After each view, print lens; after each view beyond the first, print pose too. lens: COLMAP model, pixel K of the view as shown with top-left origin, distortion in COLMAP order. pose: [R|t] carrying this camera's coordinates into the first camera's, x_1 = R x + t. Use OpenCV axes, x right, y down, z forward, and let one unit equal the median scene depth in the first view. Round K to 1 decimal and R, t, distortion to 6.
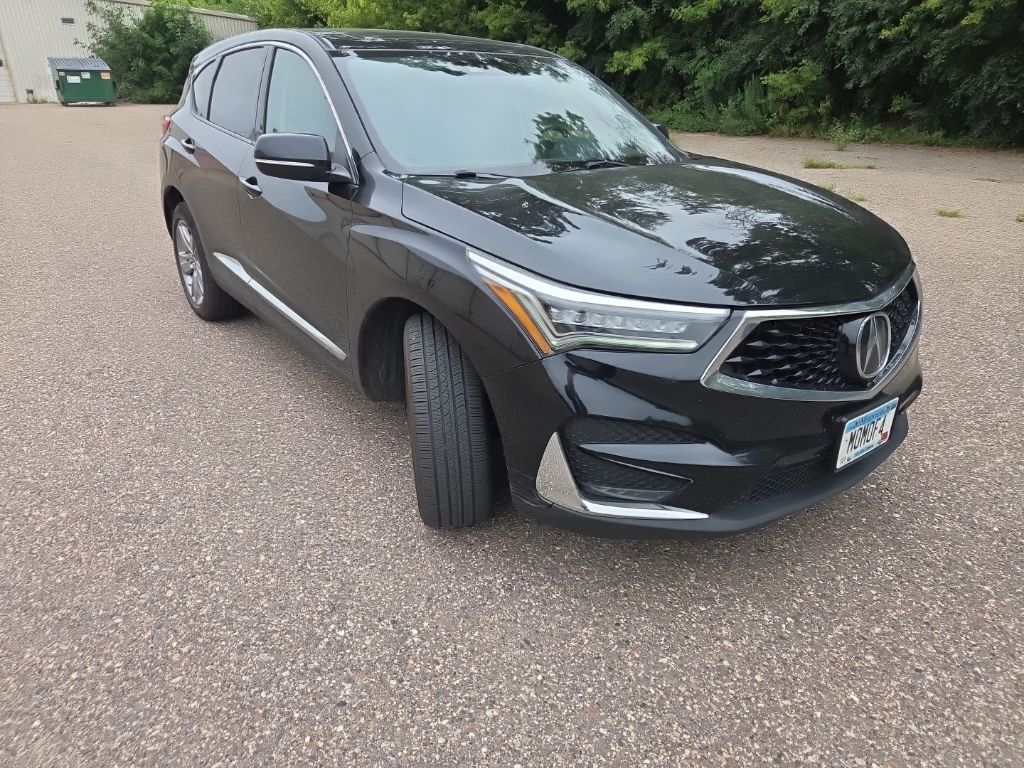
lens RADIAL K [[689.7, 0, 500.3], [0, 689.7, 371.2], [0, 0, 1]] dist [0.067674, -0.050786]
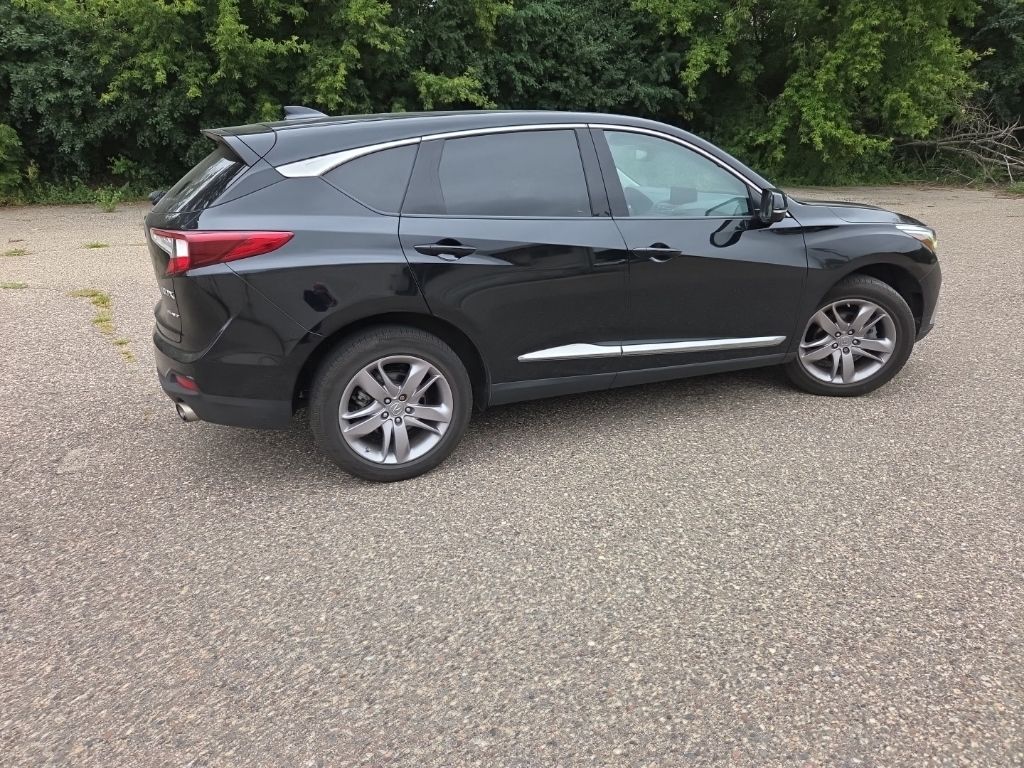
lens RADIAL K [[686.4, 0, 503.5], [0, 686.4, 371.9], [0, 0, 1]] dist [0.067299, -0.052998]
pose [[0.274177, -0.327353, 0.904250, -0.346975], [0.391065, 0.896979, 0.206147, -0.097912], [-0.878576, 0.297099, 0.373947, 0.204949]]
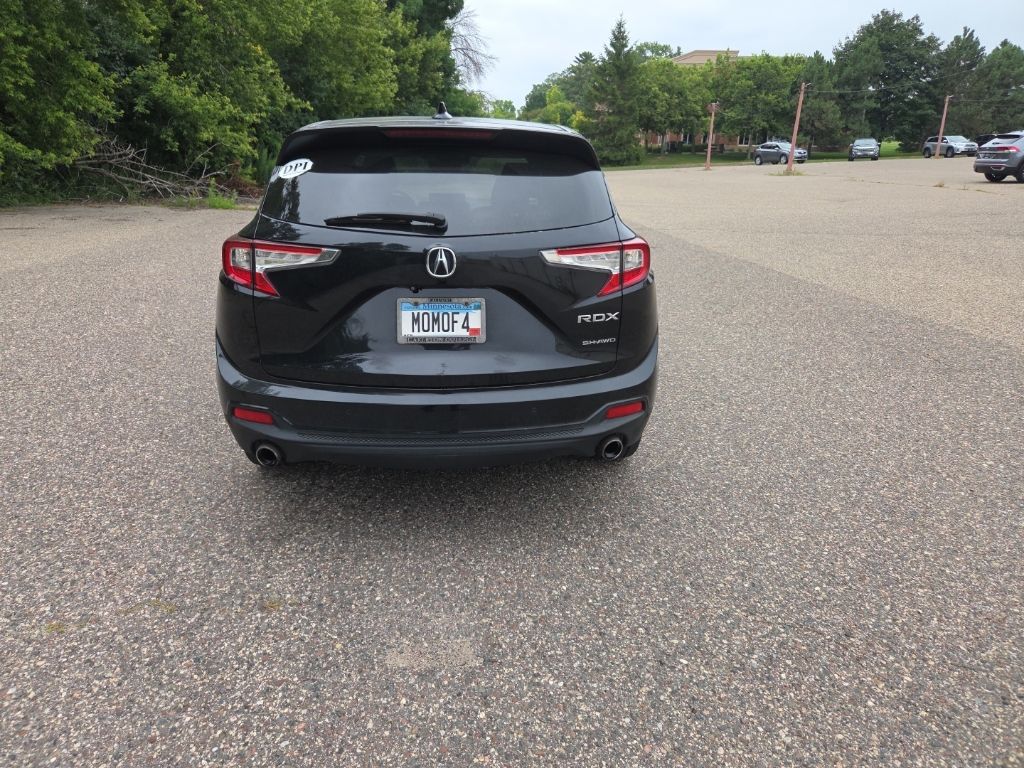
lens RADIAL K [[686.4, 0, 503.5], [0, 686.4, 371.9], [0, 0, 1]] dist [0.067299, -0.052998]
pose [[-0.838513, -0.186306, 0.512041, -0.242685], [0.187467, 0.783719, 0.592149, -0.223374], [-0.511617, 0.592515, -0.622232, 0.518753]]
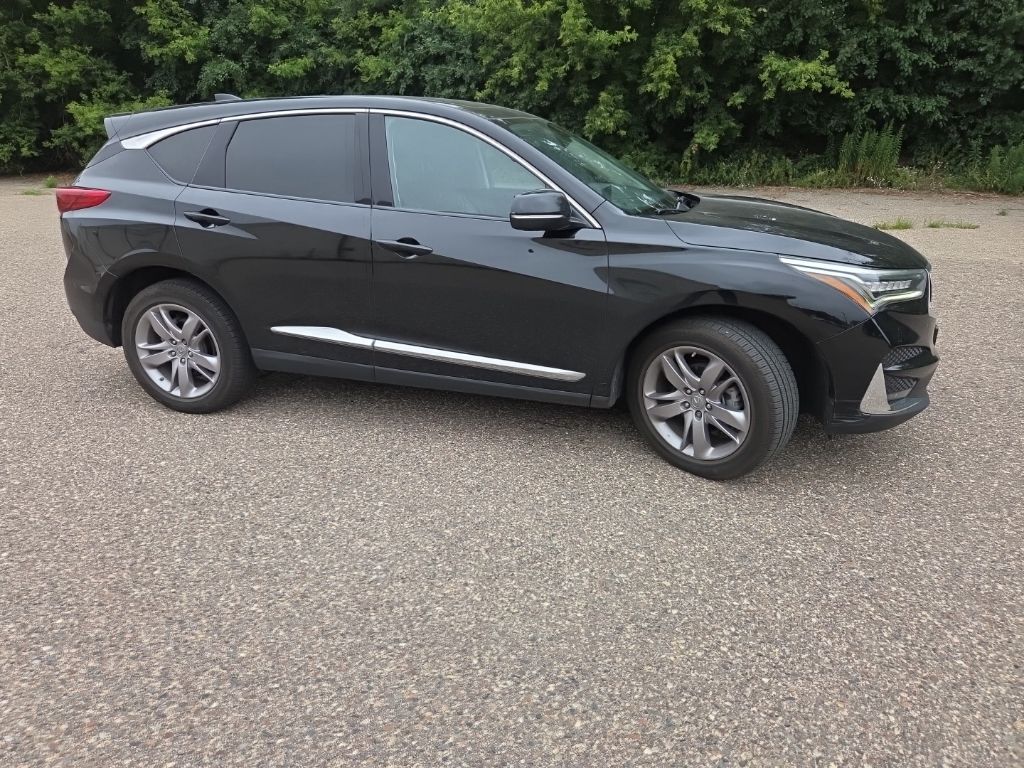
lens RADIAL K [[687.0, 0, 498.5], [0, 687.0, 365.4], [0, 0, 1]] dist [0.061224, -0.045558]
pose [[0.802024, -0.204242, 0.561286, -0.201371], [0.240724, 0.970550, 0.009195, -0.016998], [-0.546634, 0.127741, 0.827571, 0.026680]]
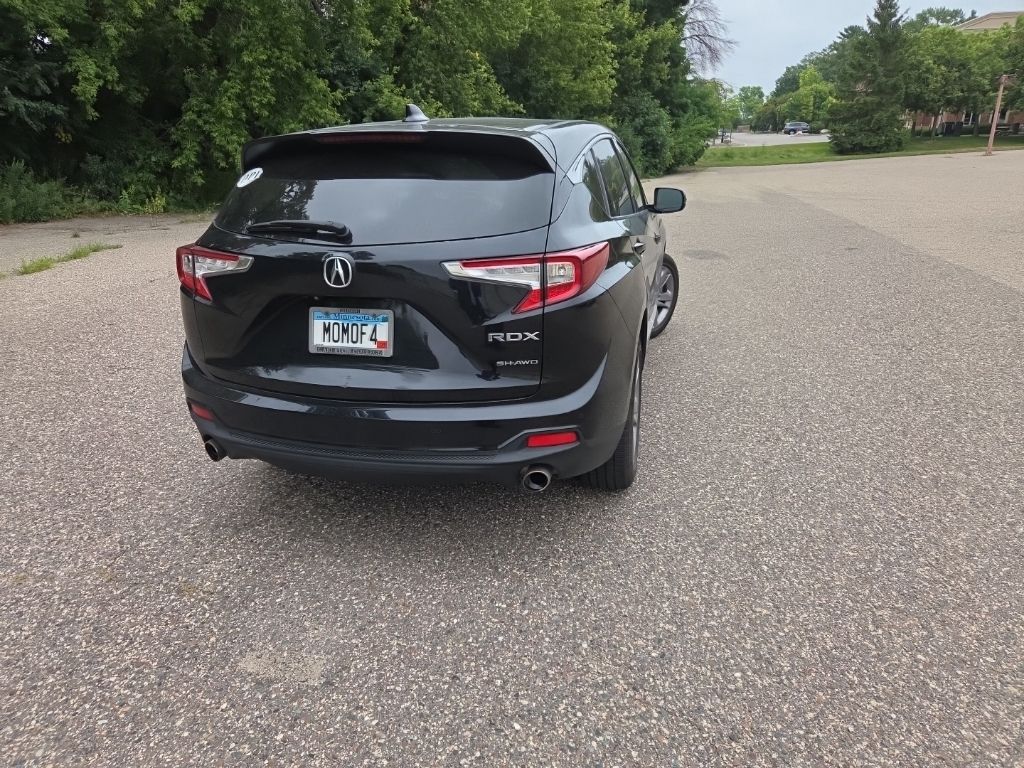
lens RADIAL K [[691.0, 0, 506.2], [0, 691.0, 384.9], [0, 0, 1]] dist [0.067509, -0.049677]
pose [[-0.626467, -0.249758, 0.738350, -0.296220], [0.309291, 0.789849, 0.529602, -0.201142], [-0.715457, 0.560143, -0.417566, 0.459177]]
